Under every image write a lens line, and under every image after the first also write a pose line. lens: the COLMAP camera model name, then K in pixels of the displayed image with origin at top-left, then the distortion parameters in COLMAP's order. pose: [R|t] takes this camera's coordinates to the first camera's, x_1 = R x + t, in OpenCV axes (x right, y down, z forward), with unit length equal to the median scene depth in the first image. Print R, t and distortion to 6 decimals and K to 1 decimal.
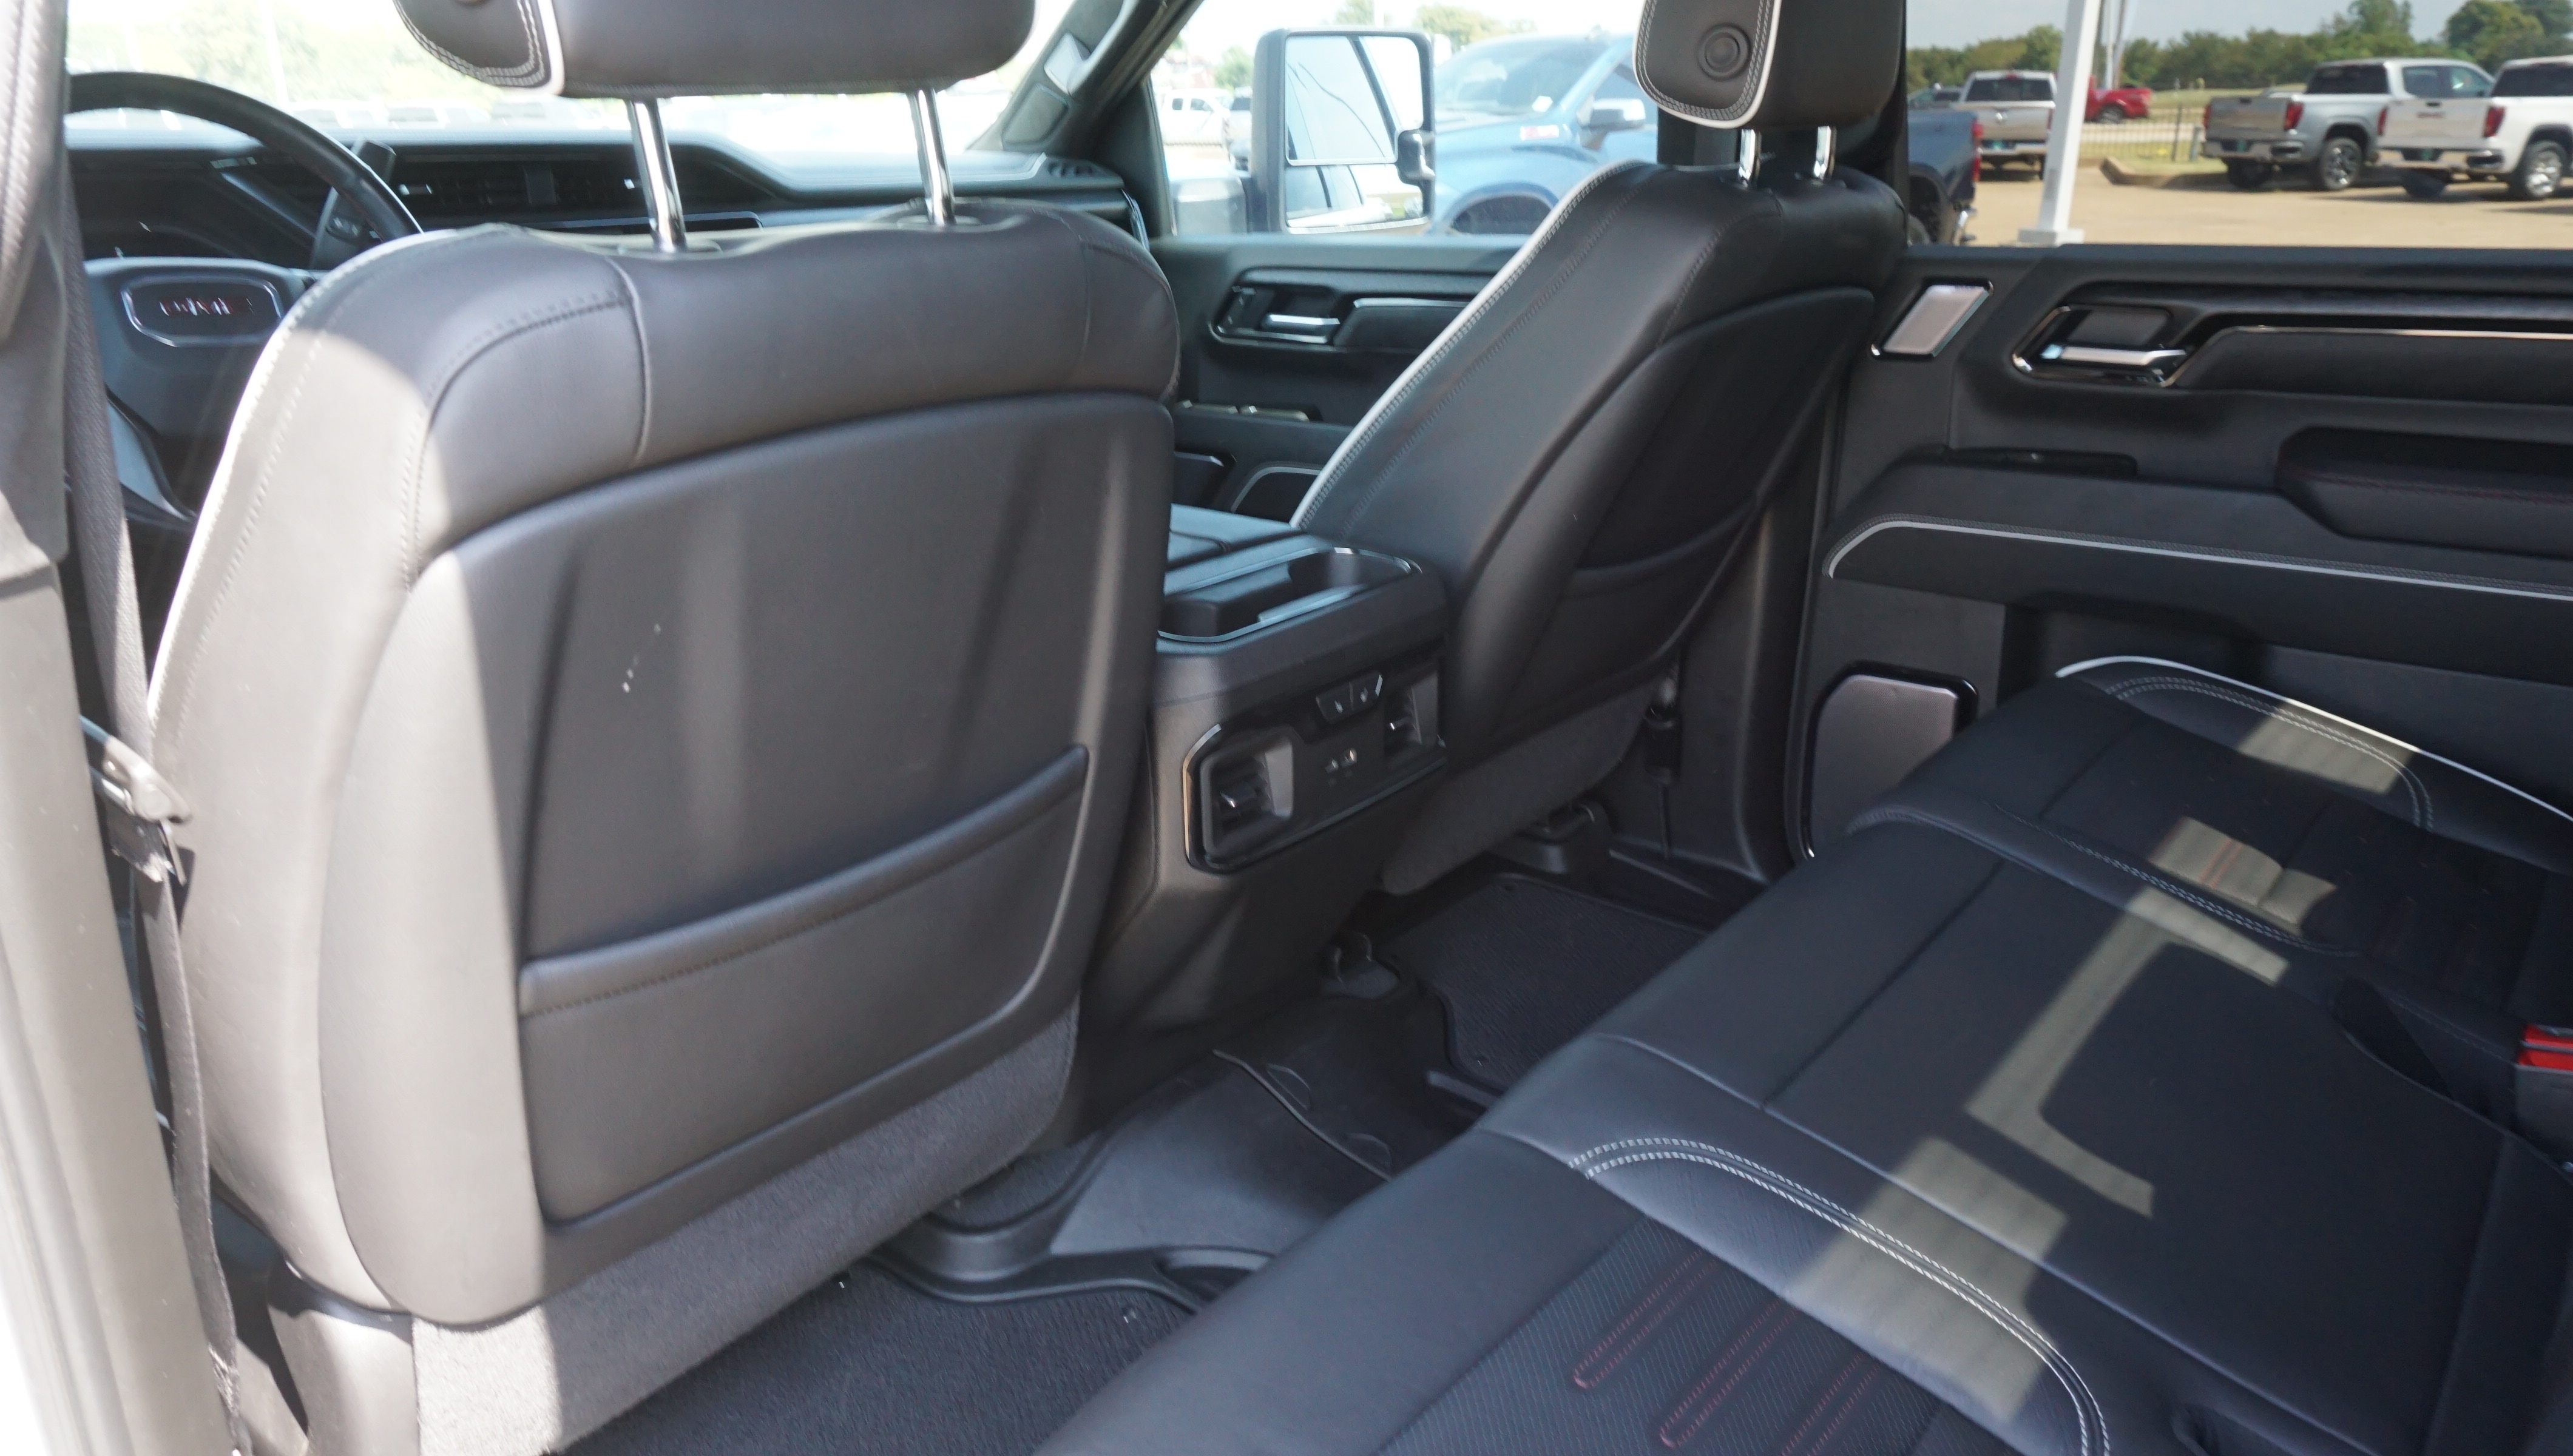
lens RADIAL K [[1728.8, 0, 1290.2], [0, 1728.8, 717.3], [0, 0, 1]] dist [-0.039790, 0.025846]
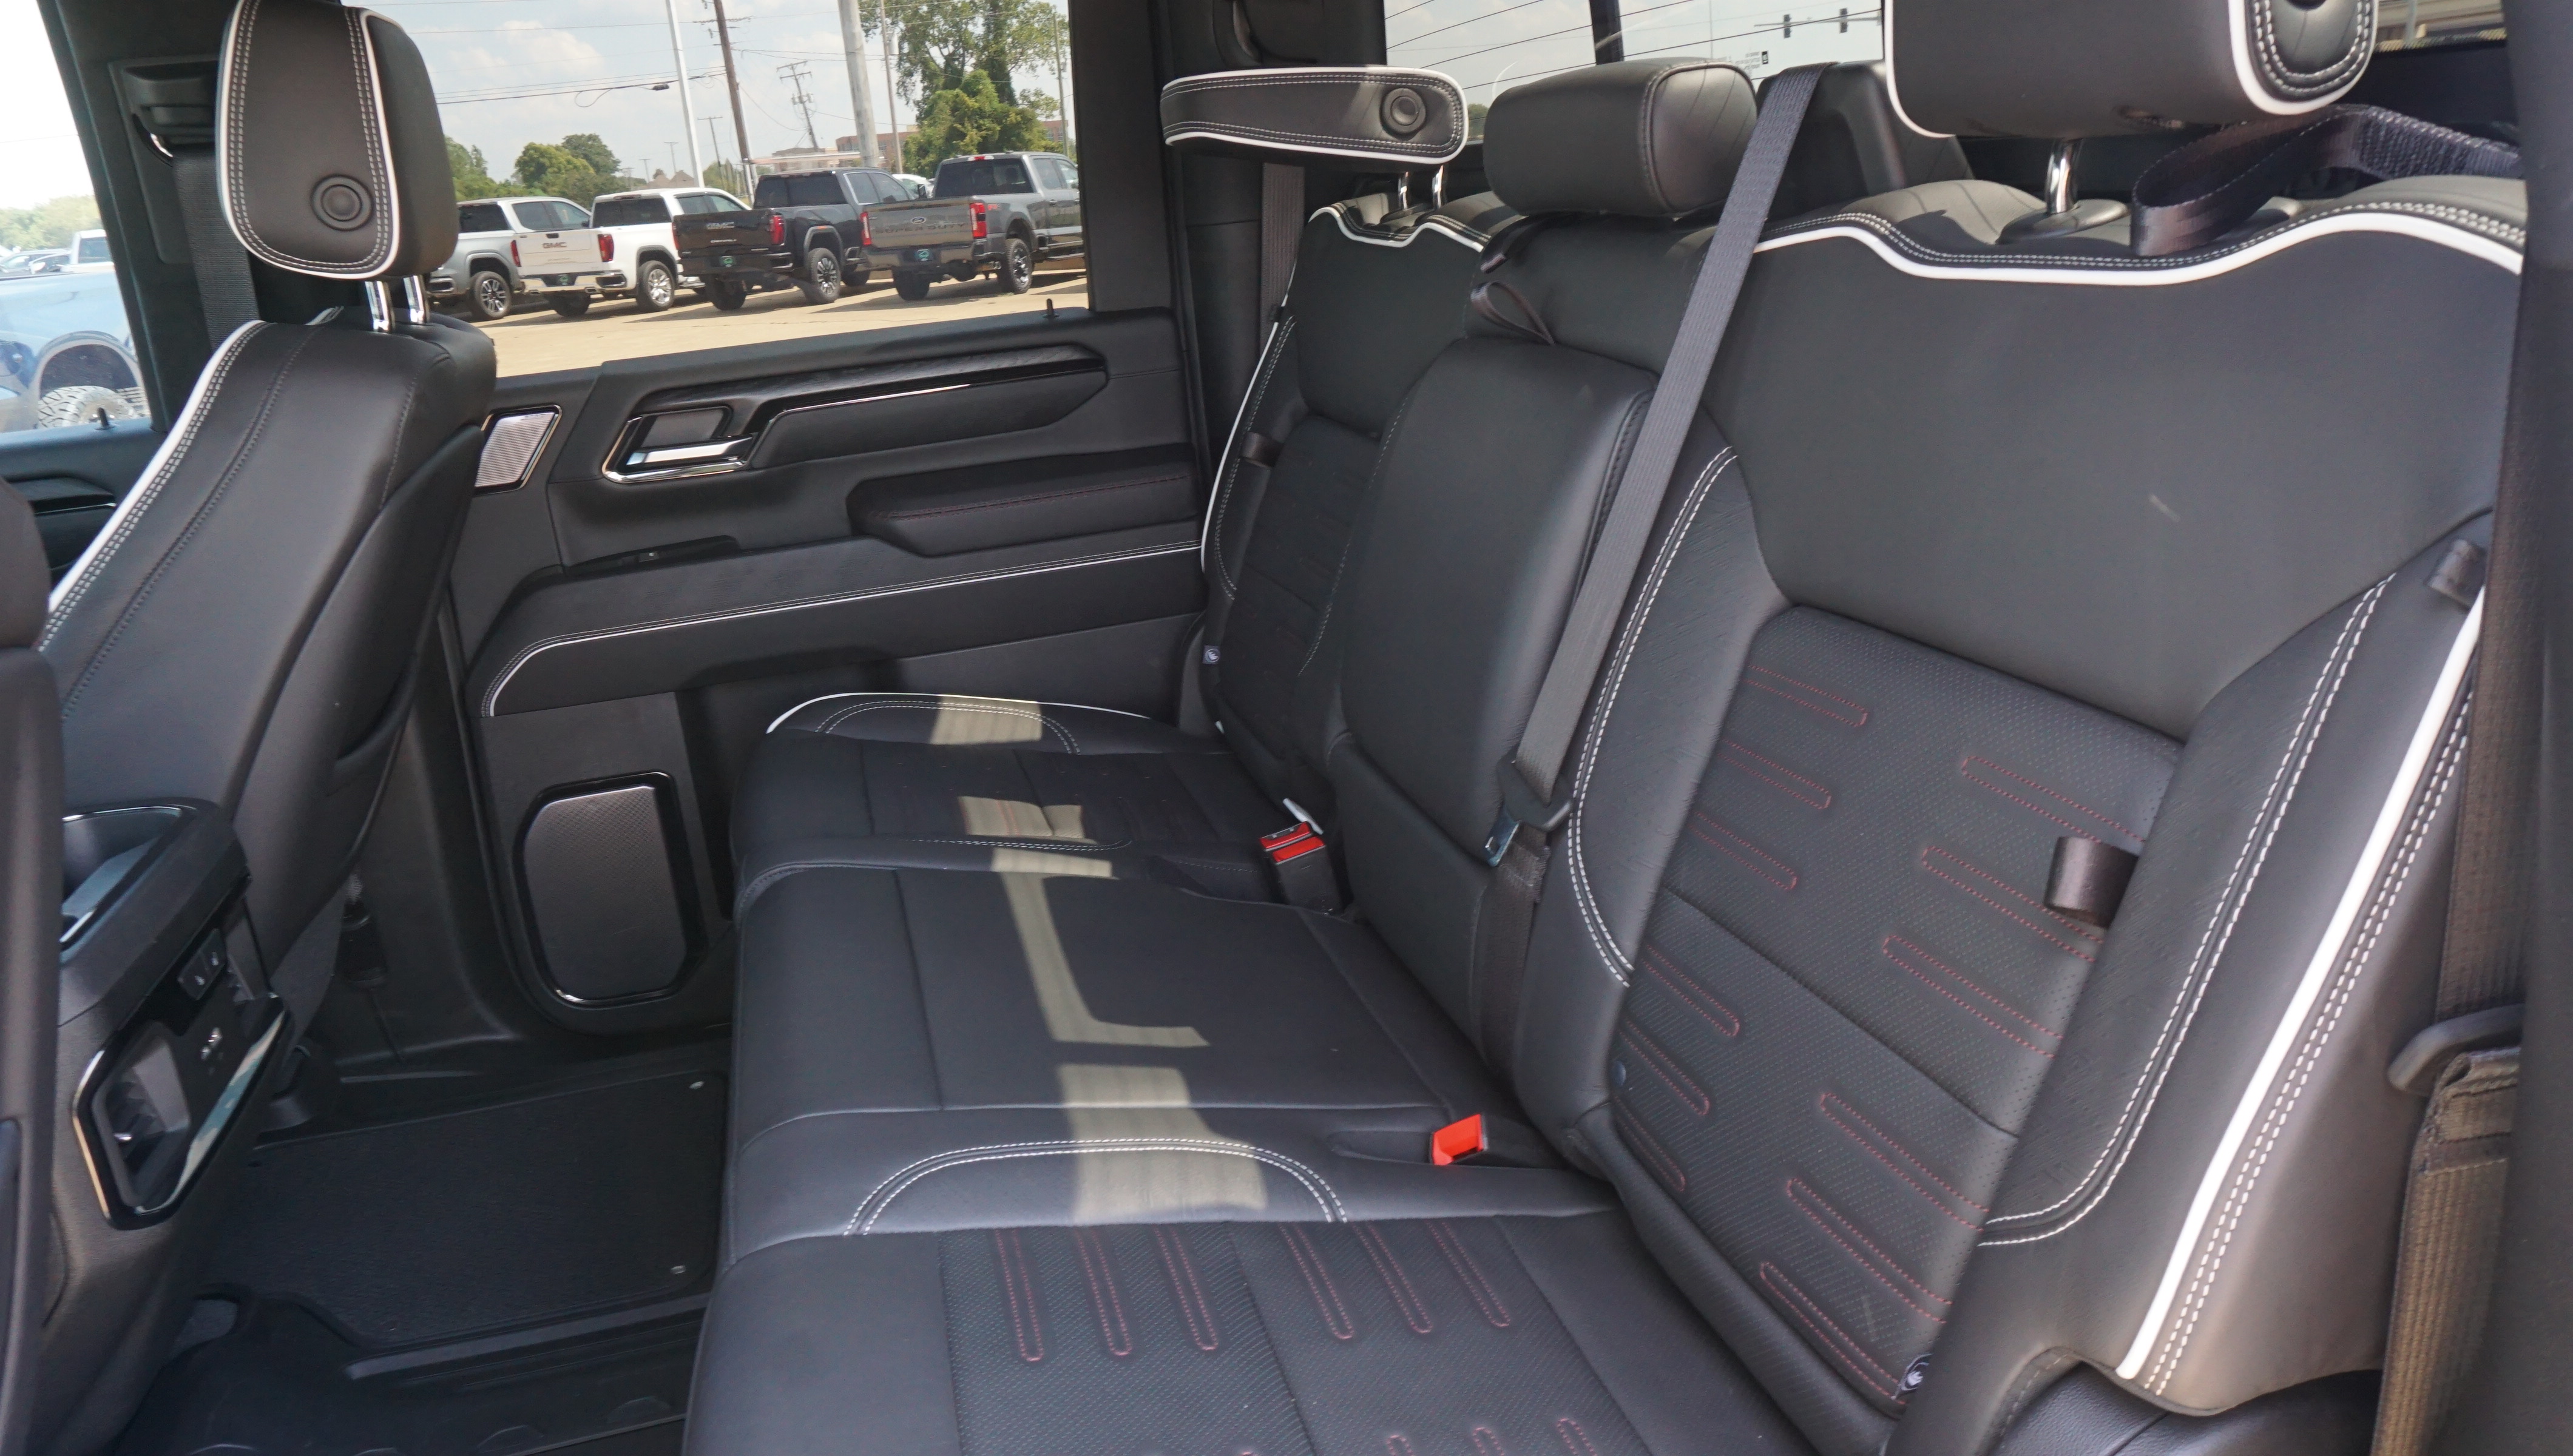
lens RADIAL K [[1735.6, 0, 1285.7], [0, 1735.6, 731.1], [0, 0, 1]] dist [-0.055820, 0.041878]
pose [[0.558245, -0.271790, 0.783896, -0.224278], [0.326030, 0.940677, 0.093970, -0.019257], [-0.762933, 0.203116, 0.613740, 0.052992]]
